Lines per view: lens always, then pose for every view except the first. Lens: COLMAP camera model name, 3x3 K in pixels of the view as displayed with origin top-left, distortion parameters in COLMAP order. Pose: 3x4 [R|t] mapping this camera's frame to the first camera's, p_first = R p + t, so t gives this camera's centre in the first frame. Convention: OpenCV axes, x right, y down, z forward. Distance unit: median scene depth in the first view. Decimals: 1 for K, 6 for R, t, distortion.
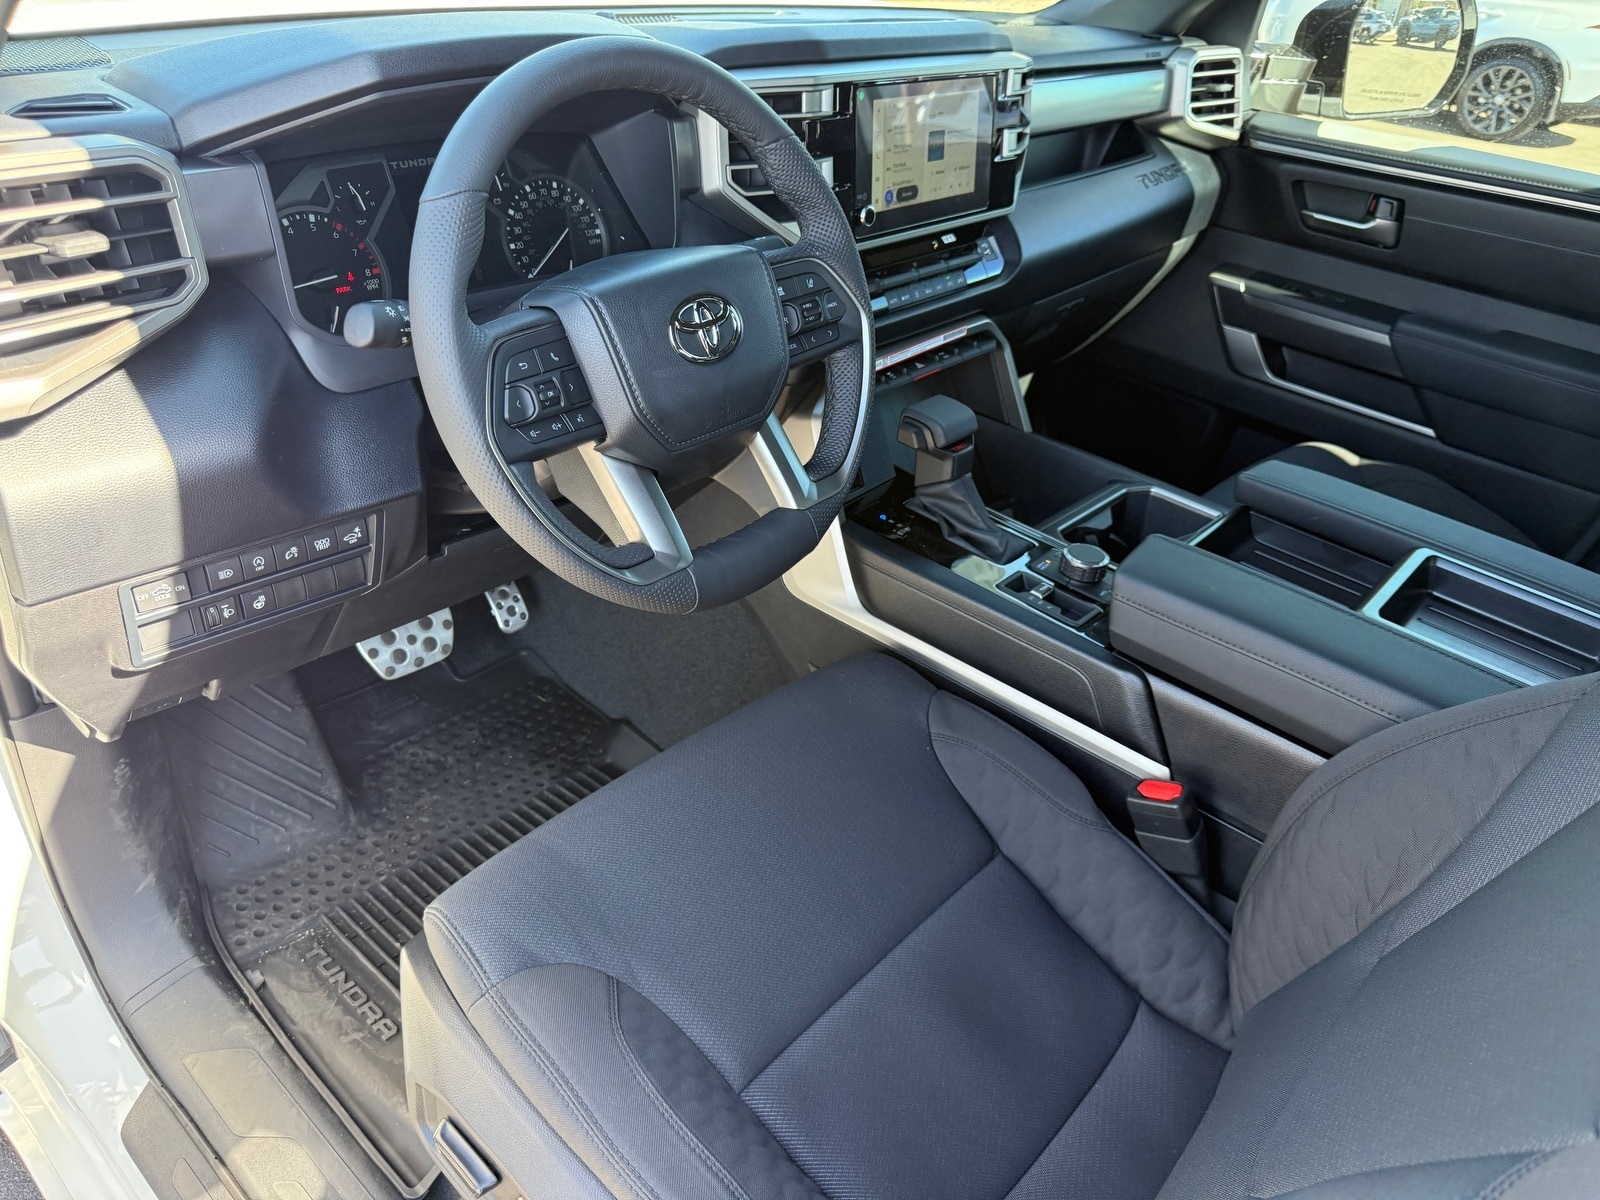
lens RADIAL K [[1134.0, 0, 800.0], [0, 1134.0, 600.0], [0, 0, 1]] dist [-0.010236, -0.008313]
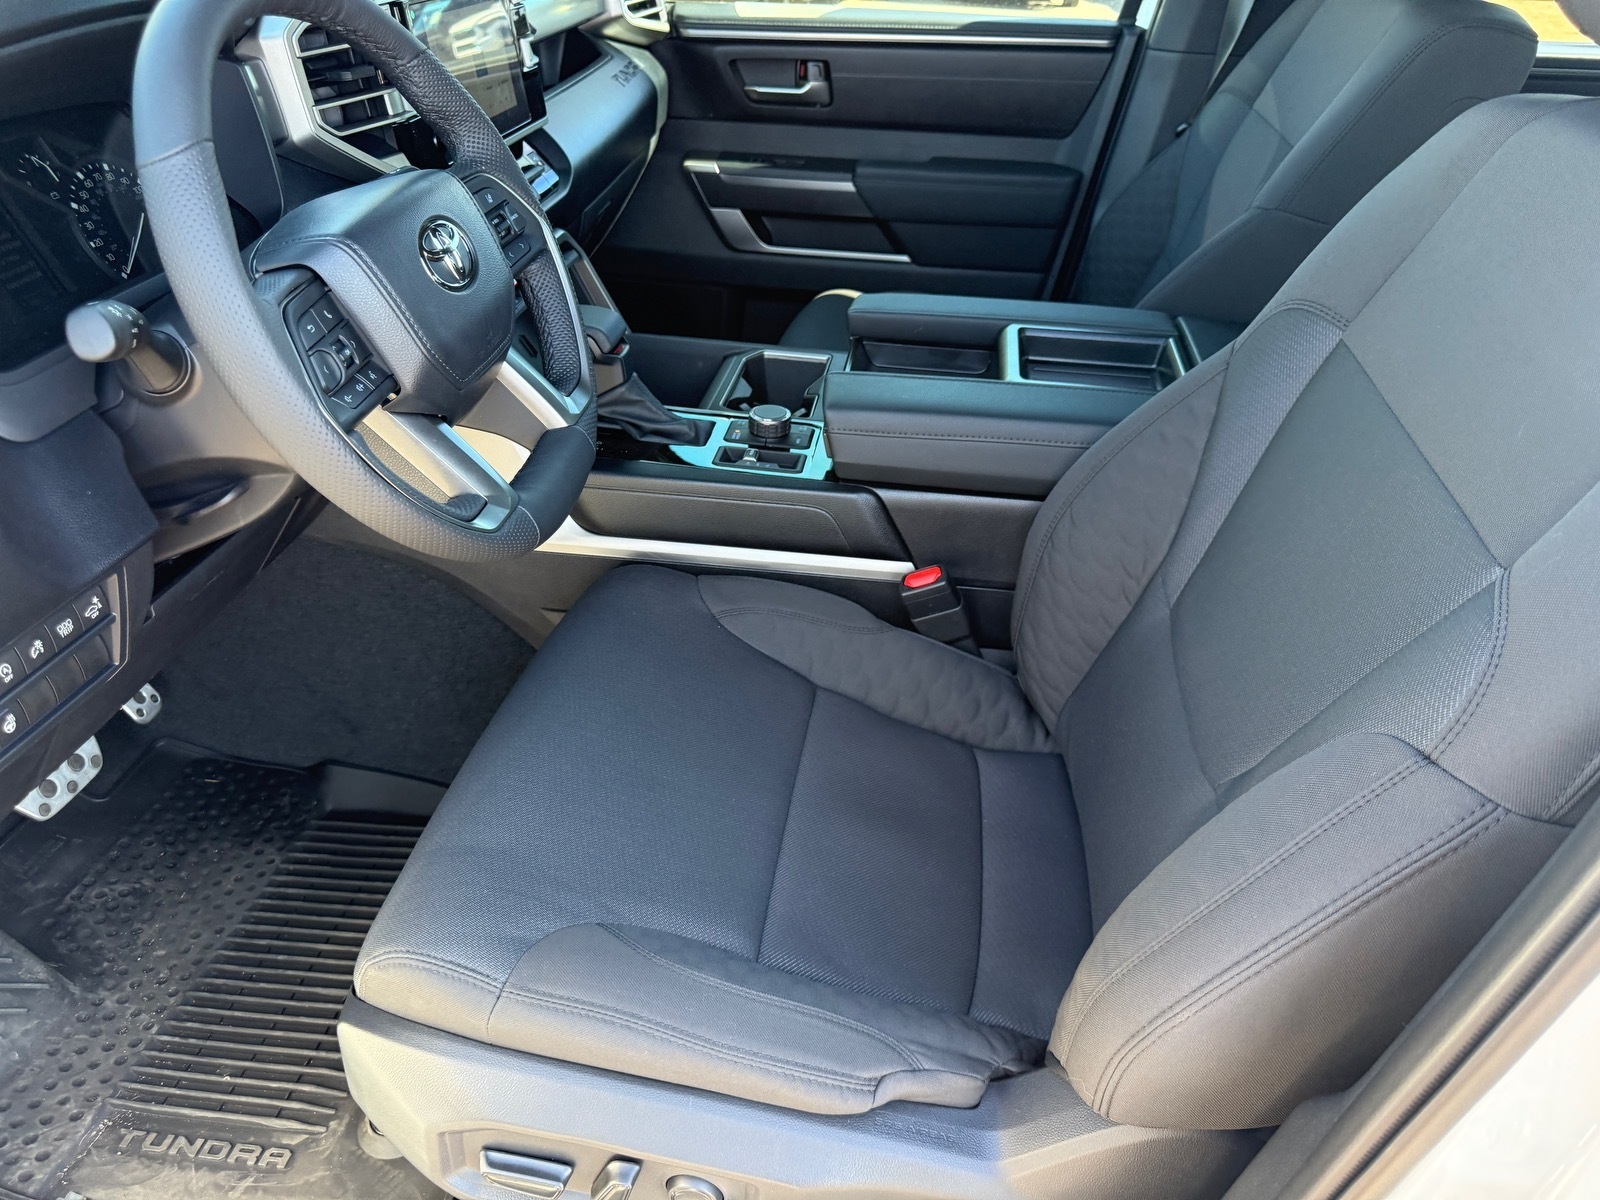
lens RADIAL K [[1140.2, 0, 788.0], [0, 1140.2, 612.4], [0, 0, 1]] dist [-0.000116, -0.008643]
pose [[0.835580, -0.354463, 0.419718, -0.226807], [0.334817, 0.934290, 0.122475, 0.009917], [-0.435551, 0.038191, 0.899354, 0.020598]]
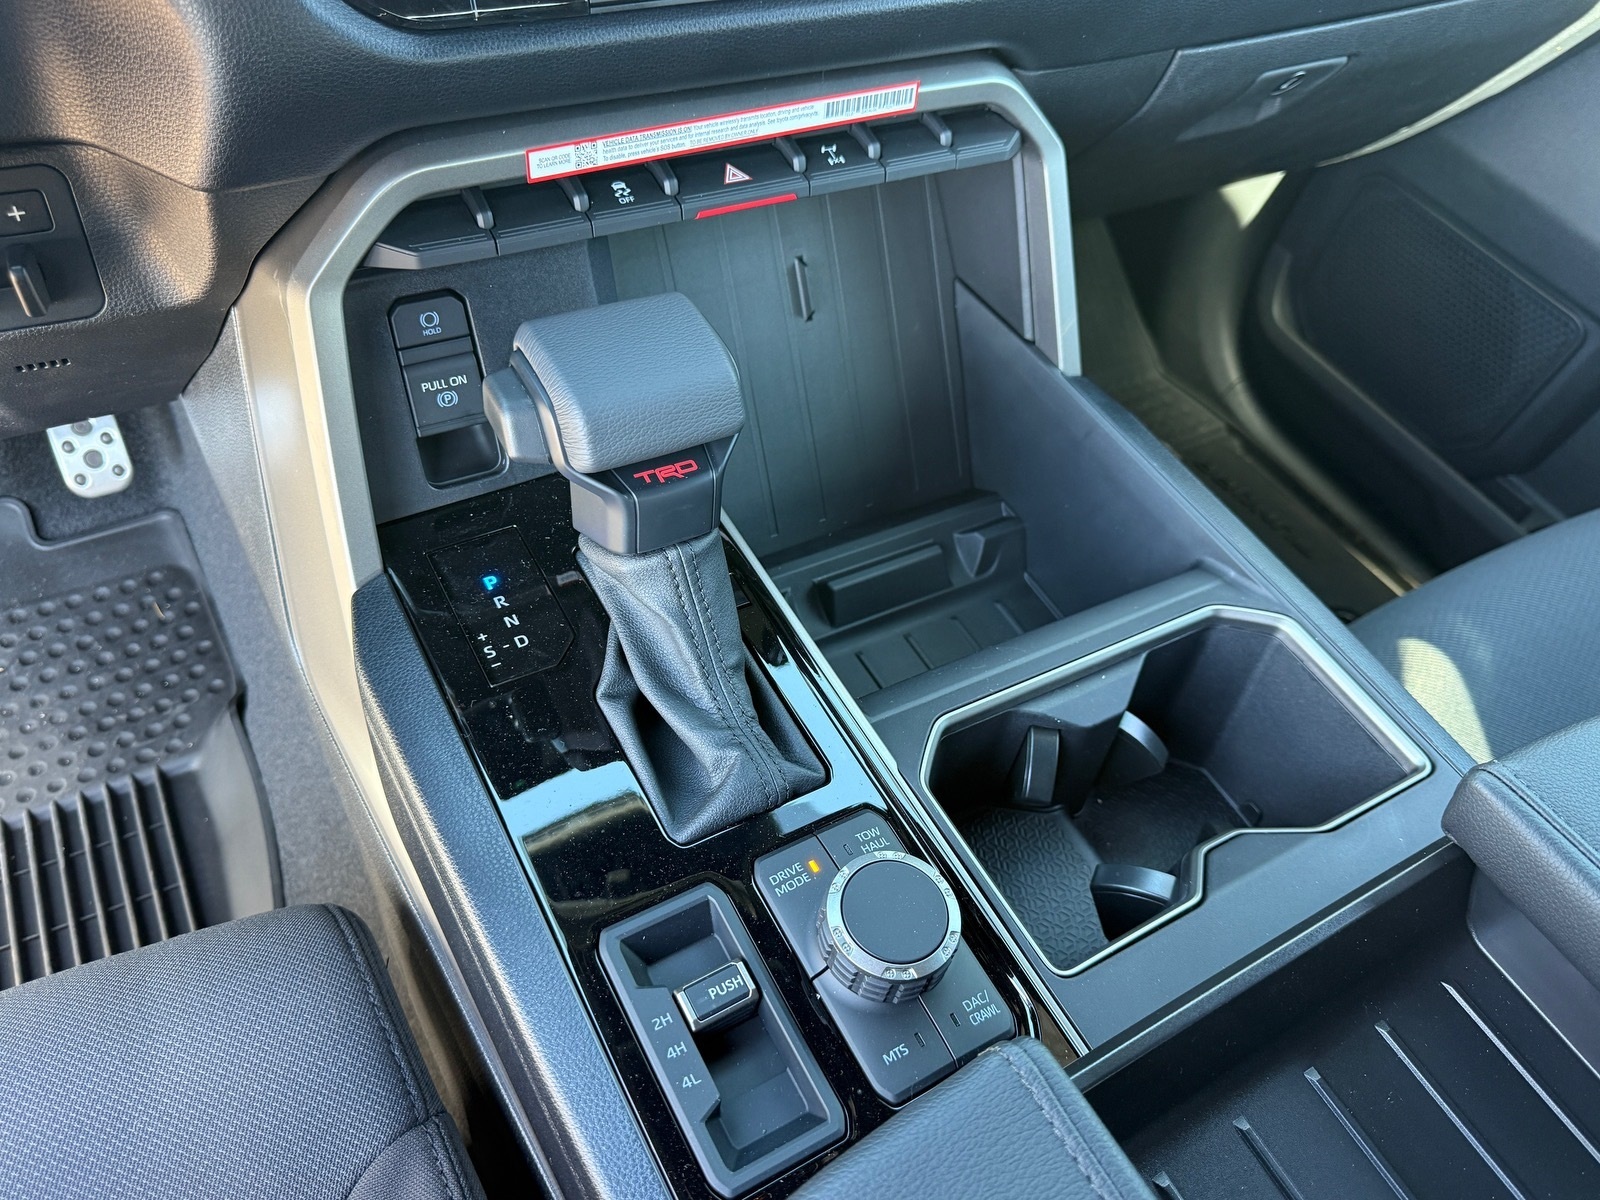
lens RADIAL K [[1183.0, 0, 833.5], [0, 1183.0, 605.7], [0, 0, 1]] dist [-0.008925, -0.004618]
pose [[0.955498, 0.259976, -0.139411, 0.232497], [-0.216970, 0.939528, 0.264974, -0.189121], [0.199868, -0.222934, 0.954124, 0.625924]]
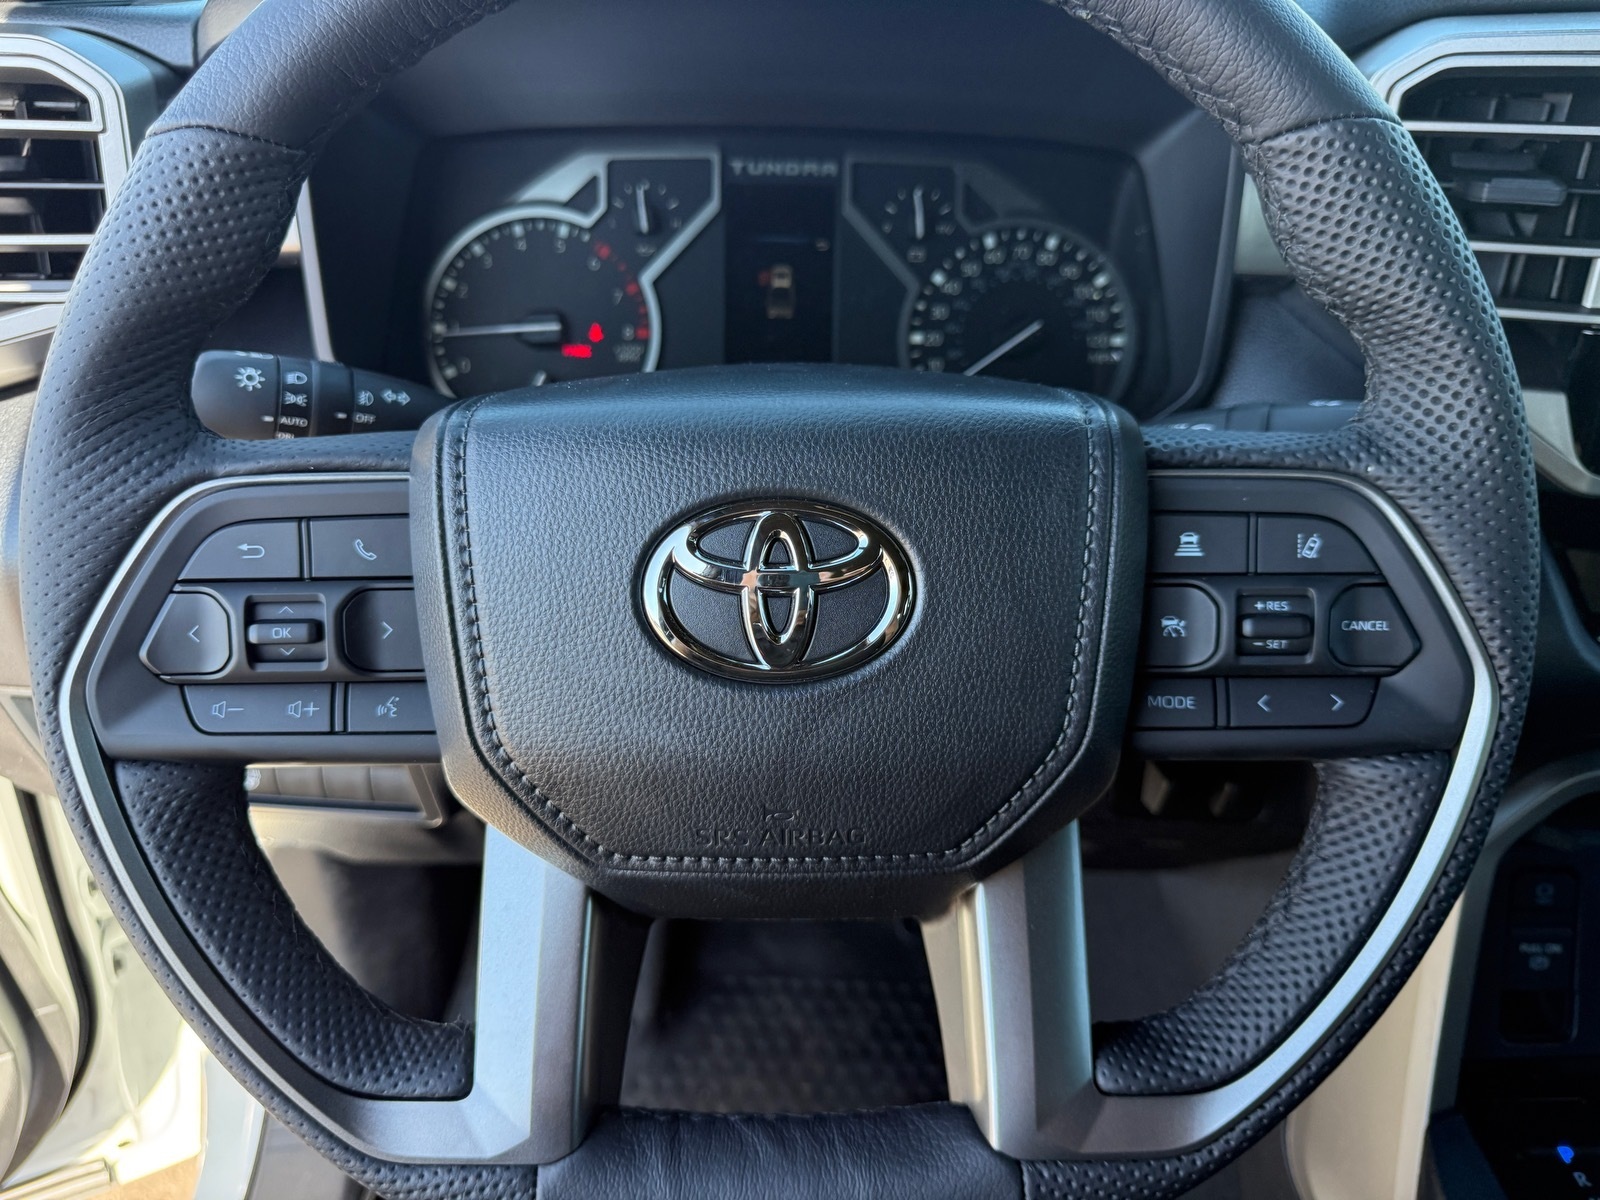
lens RADIAL K [[1160.2, 0, 801.7], [0, 1160.2, 639.1], [0, 0, 1]] dist [0.039328, -0.107648]
pose [[0.668960, 0.324714, -0.668620, 0.109493], [-0.369727, 0.925719, 0.079659, -0.167468], [0.644821, 0.193918, 0.739325, 0.477775]]
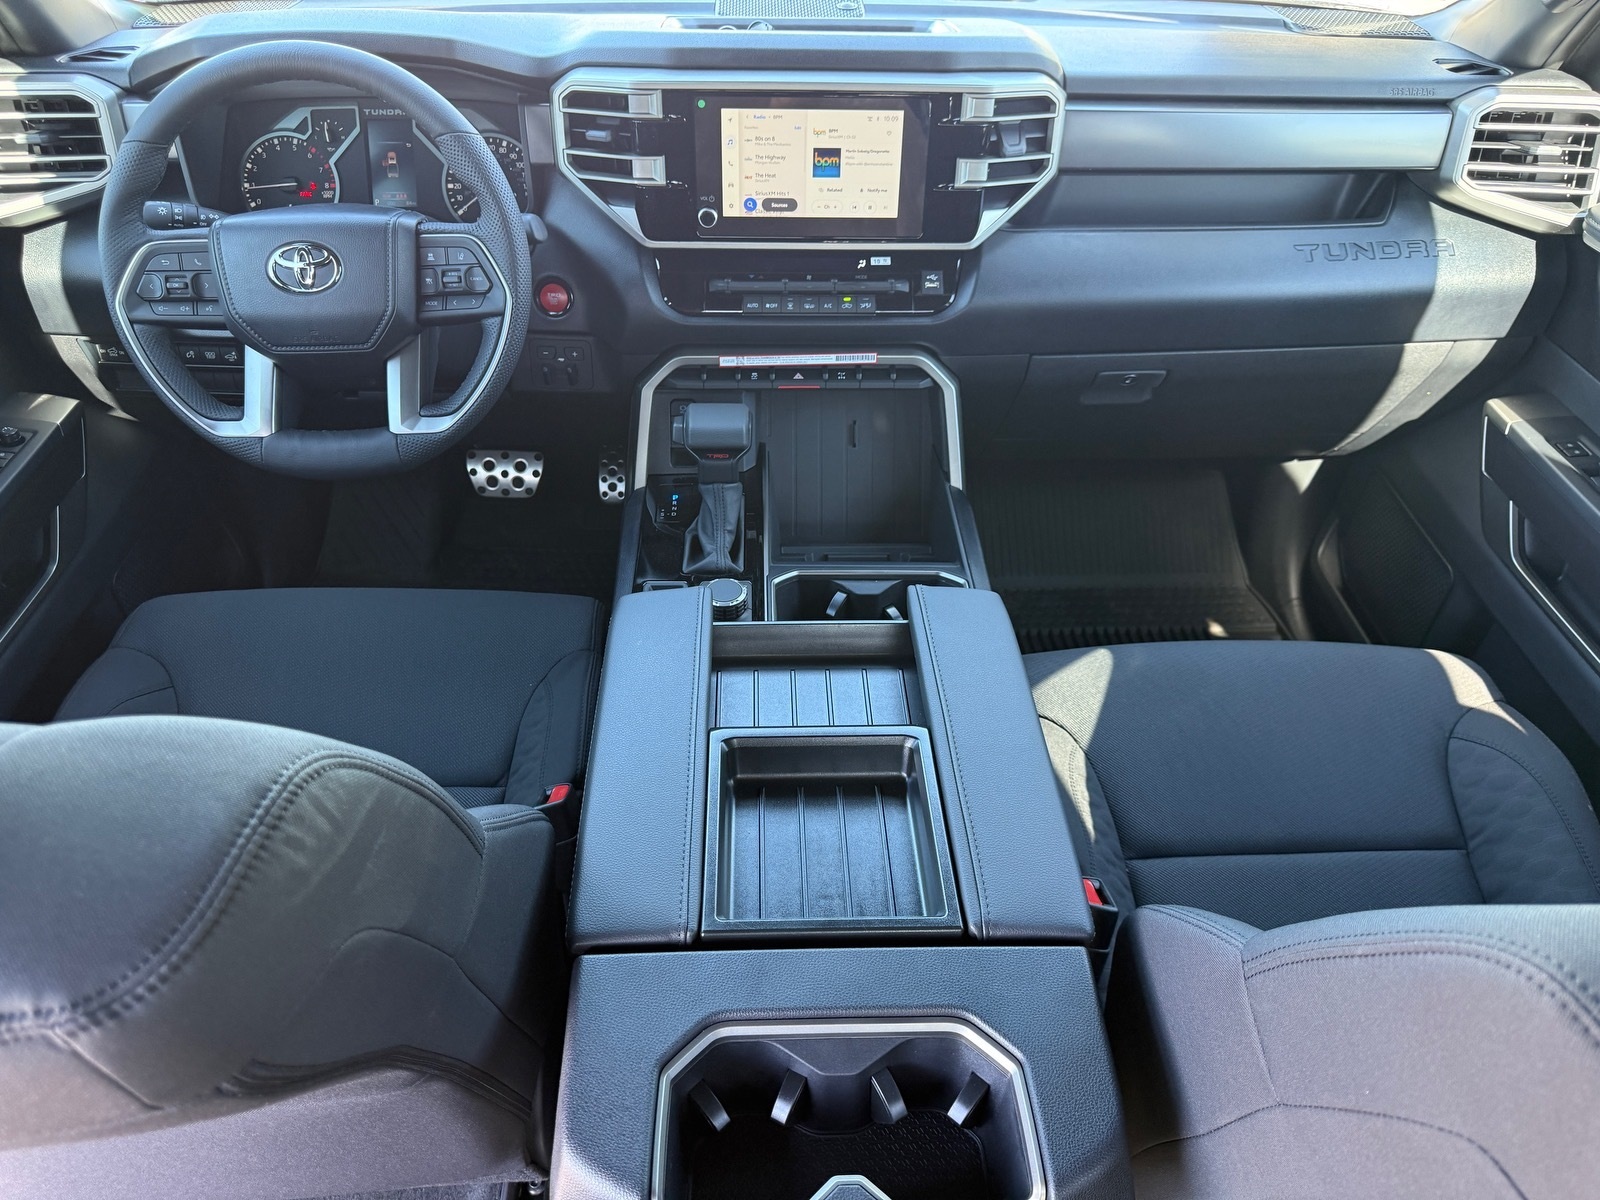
lens RADIAL K [[1140.2, 0, 788.0], [0, 1140.2, 612.4], [0, 0, 1]] dist [-0.000116, -0.008643]
pose [[0.686452, 0.401935, -0.605997, 0.822991], [-0.356536, 0.912348, 0.201255, -0.222188], [0.633771, 0.077908, 0.769587, 0.233809]]
